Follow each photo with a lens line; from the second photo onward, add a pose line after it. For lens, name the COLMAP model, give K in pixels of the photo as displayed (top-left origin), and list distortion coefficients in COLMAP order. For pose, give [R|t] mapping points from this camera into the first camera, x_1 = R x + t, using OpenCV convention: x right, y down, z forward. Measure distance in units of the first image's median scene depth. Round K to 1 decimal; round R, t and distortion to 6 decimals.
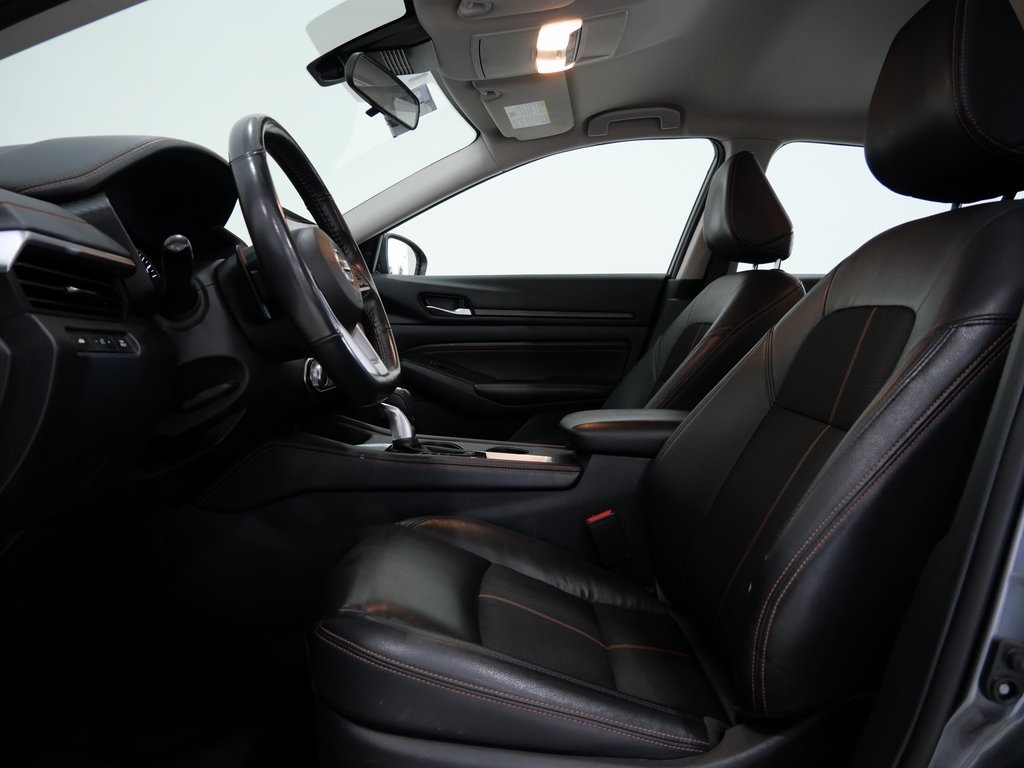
lens RADIAL K [[735.6, 0, 512.0], [0, 735.6, 384.0], [0, 0, 1]] dist [-0.044644, 0.004378]
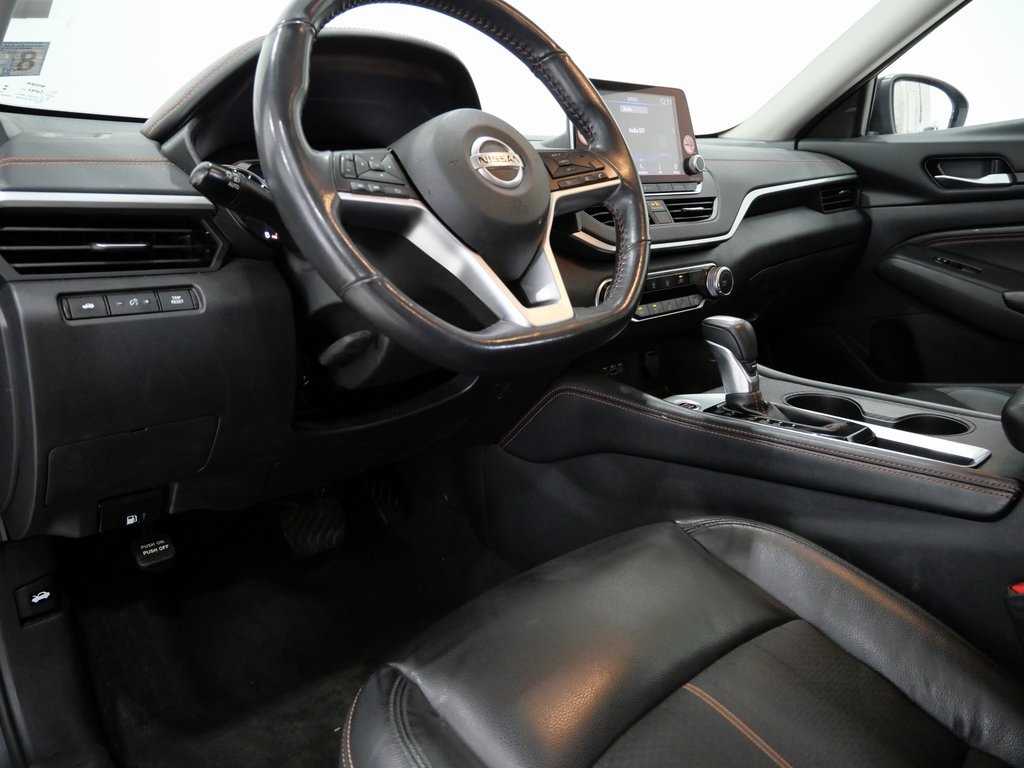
lens RADIAL K [[735.6, 0, 512.0], [0, 735.6, 384.0], [0, 0, 1]] dist [-0.044644, 0.004378]
pose [[0.670492, 0.096484, -0.735617, 0.133085], [0.025301, 0.987958, 0.152643, -0.027425], [0.741486, -0.120957, 0.659976, 0.244373]]
